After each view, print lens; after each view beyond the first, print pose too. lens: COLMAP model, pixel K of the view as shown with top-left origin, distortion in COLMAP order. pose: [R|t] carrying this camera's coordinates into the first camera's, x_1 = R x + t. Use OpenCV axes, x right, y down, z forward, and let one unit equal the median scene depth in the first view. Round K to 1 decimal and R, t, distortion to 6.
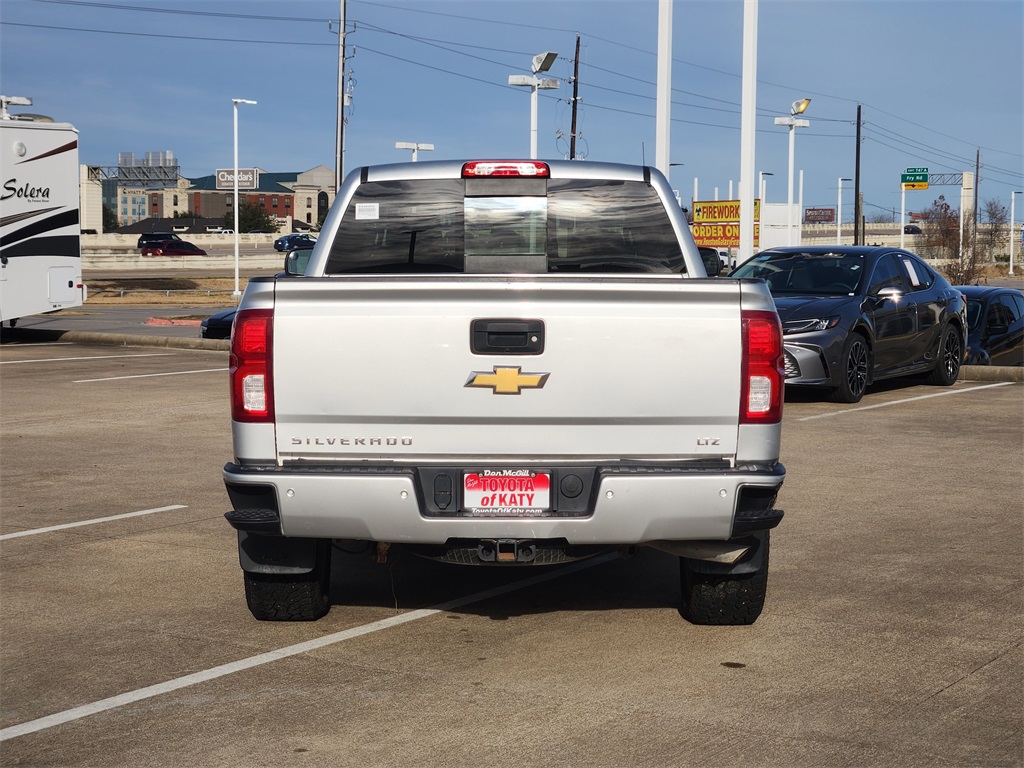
lens RADIAL K [[2060.9, 0, 512.0], [0, 2060.9, 384.0], [0, 0, 1]] dist [-0.954014, 10.621370]
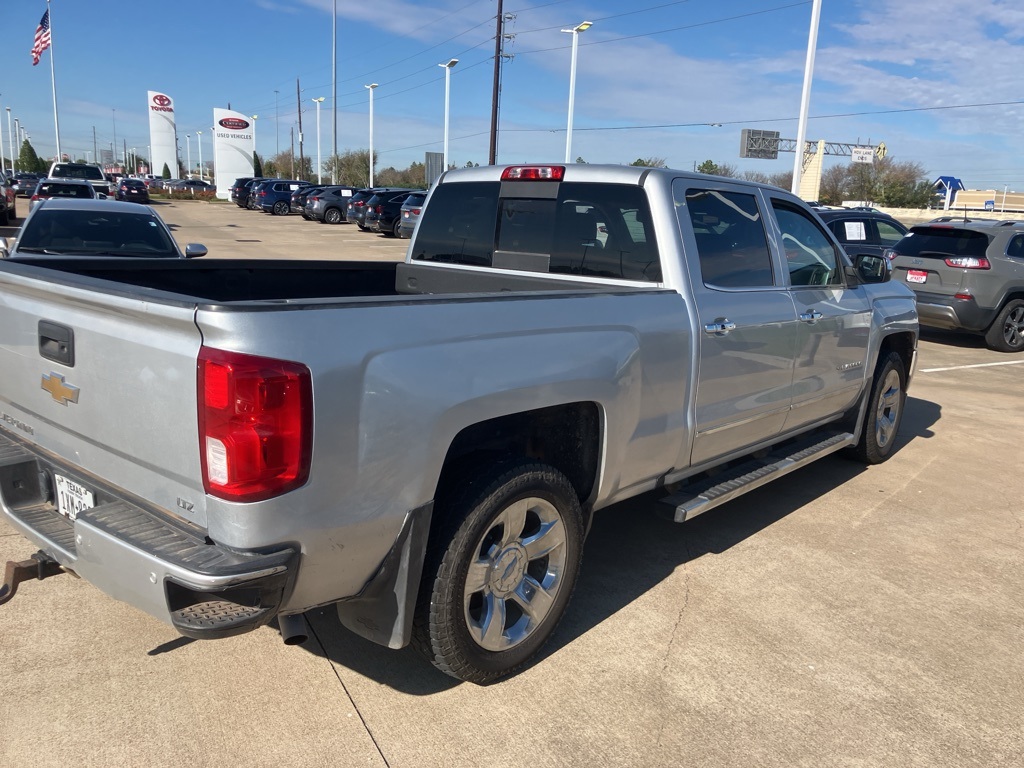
lens RADIAL K [[850.5, 0, 511.4], [0, 850.5, 423.0], [0, 0, 1]] dist [0.042737, -0.012683]
pose [[0.752763, 0.184575, -0.631886, 0.395388], [-0.084750, 0.979072, 0.185027, -0.075333], [0.652814, -0.085729, 0.752652, 0.833873]]
